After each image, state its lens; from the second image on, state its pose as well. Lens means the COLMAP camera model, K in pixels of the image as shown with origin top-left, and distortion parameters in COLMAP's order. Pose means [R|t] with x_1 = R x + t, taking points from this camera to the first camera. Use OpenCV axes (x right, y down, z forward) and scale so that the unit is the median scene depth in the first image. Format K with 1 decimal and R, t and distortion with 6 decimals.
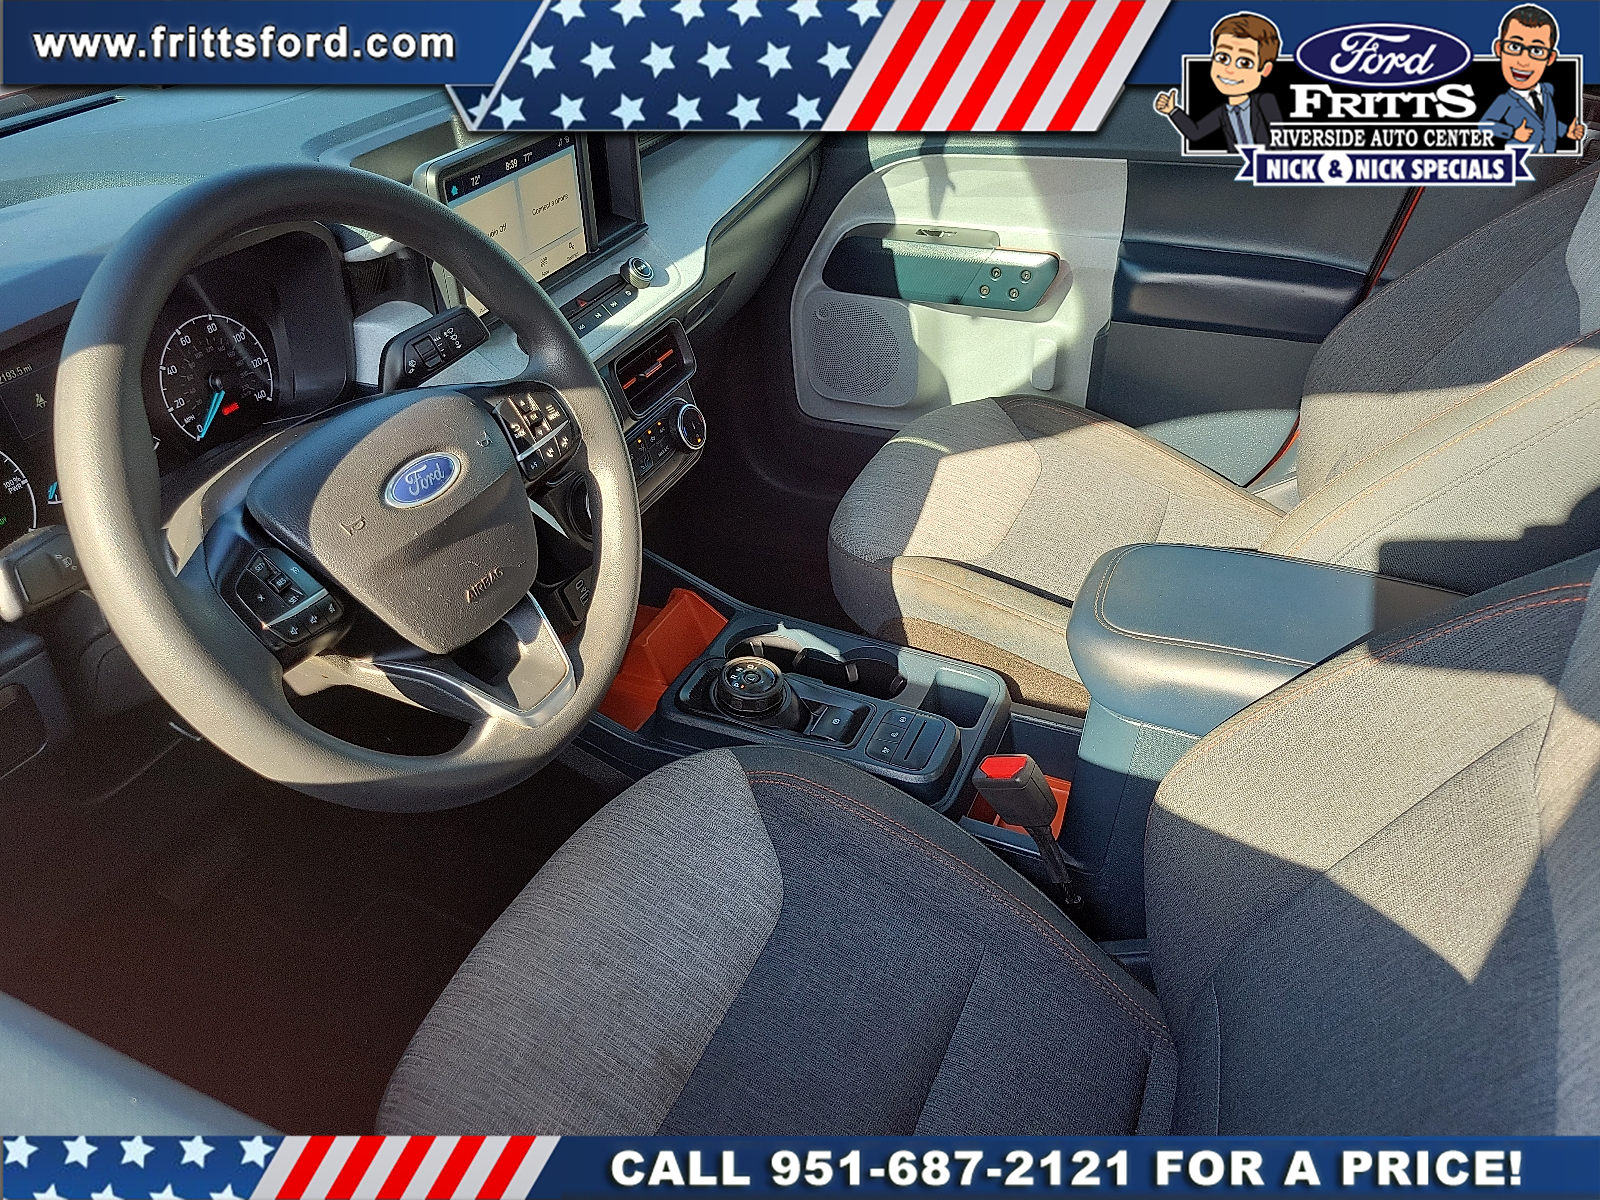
lens RADIAL K [[1229.2, 0, 797.2], [0, 1229.2, 604.8], [0, 0, 1]] dist [0.001004, -0.000468]
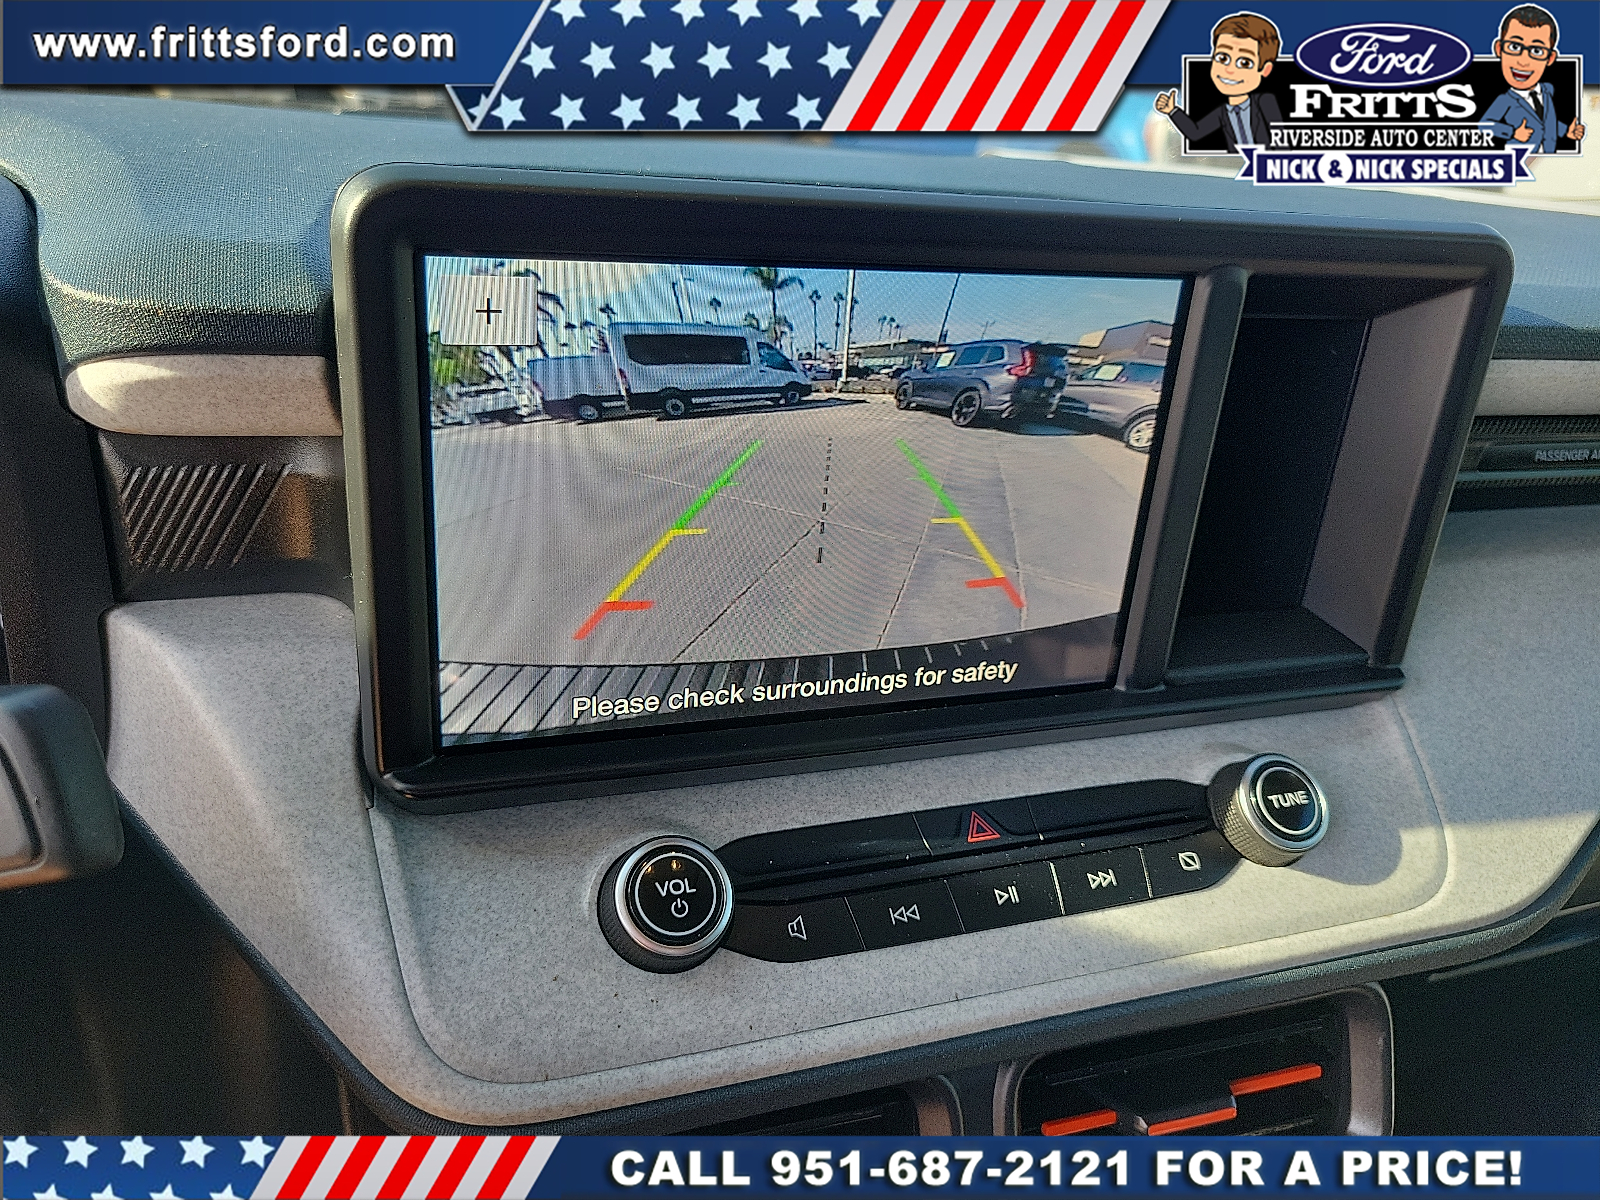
lens RADIAL K [[1229.2, 0, 801.2], [0, 1229.2, 600.2], [0, 0, 1]] dist [0.001004, -0.000468]
pose [[0.681065, 0.328610, -0.654344, -0.030741], [-0.483910, 0.872669, -0.065418, -0.244138], [0.549529, 0.361197, 0.753362, 0.709838]]
